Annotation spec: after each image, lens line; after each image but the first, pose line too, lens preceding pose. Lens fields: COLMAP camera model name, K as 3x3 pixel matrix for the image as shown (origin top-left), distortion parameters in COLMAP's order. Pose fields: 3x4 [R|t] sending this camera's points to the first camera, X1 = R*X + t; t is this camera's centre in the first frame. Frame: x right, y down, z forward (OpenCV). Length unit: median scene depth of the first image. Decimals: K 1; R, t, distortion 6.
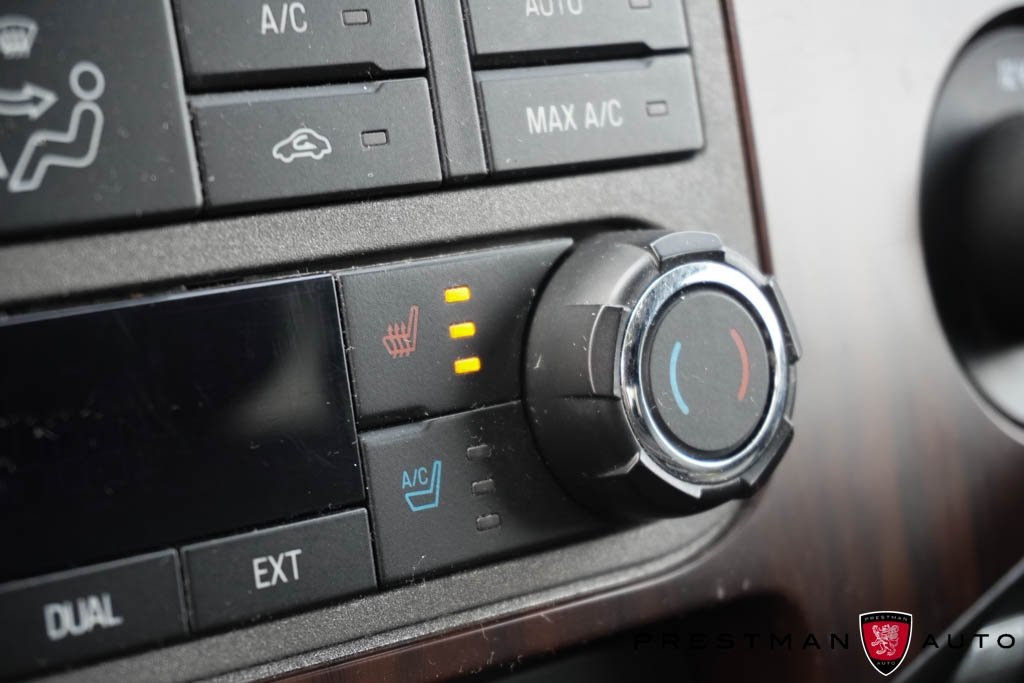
lens RADIAL K [[2244.7, 0, 510.2], [0, 2244.7, 342.1], [0, 0, 1]] dist [-0.057188, 0.000000]
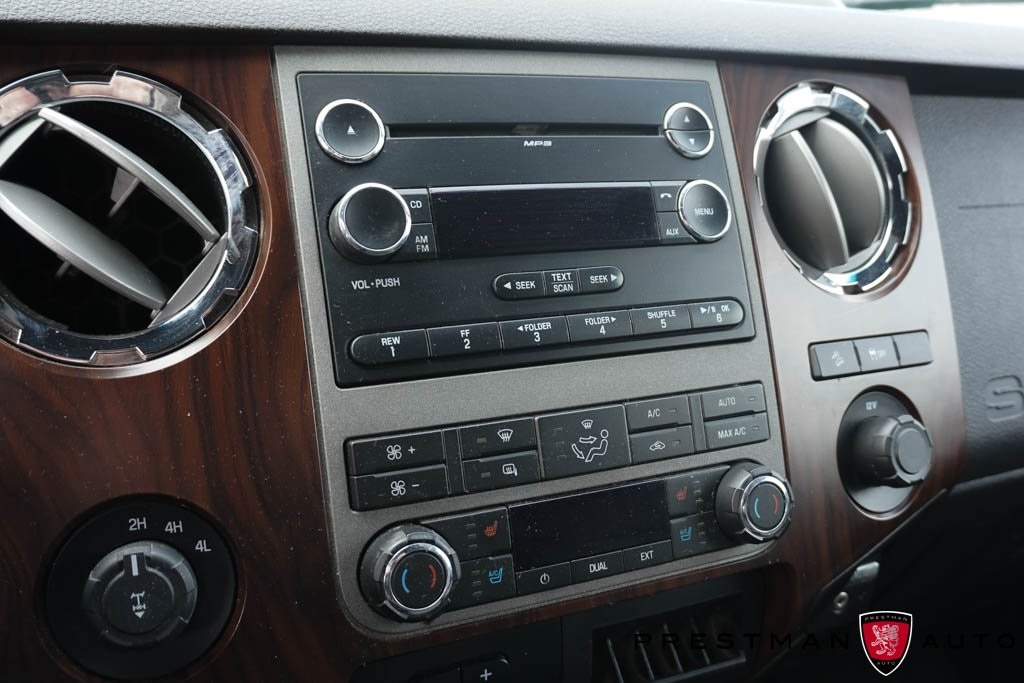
lens RADIAL K [[890.0, 0, 518.3], [0, 890.0, 343.9], [0, 0, 1]] dist [-0.010102, 0.007359]
pose [[0.971079, 0.035792, -0.236059, 0.029116], [-0.040550, 0.999060, -0.015328, -0.218570], [0.235289, 0.024457, 0.971618, -0.528705]]
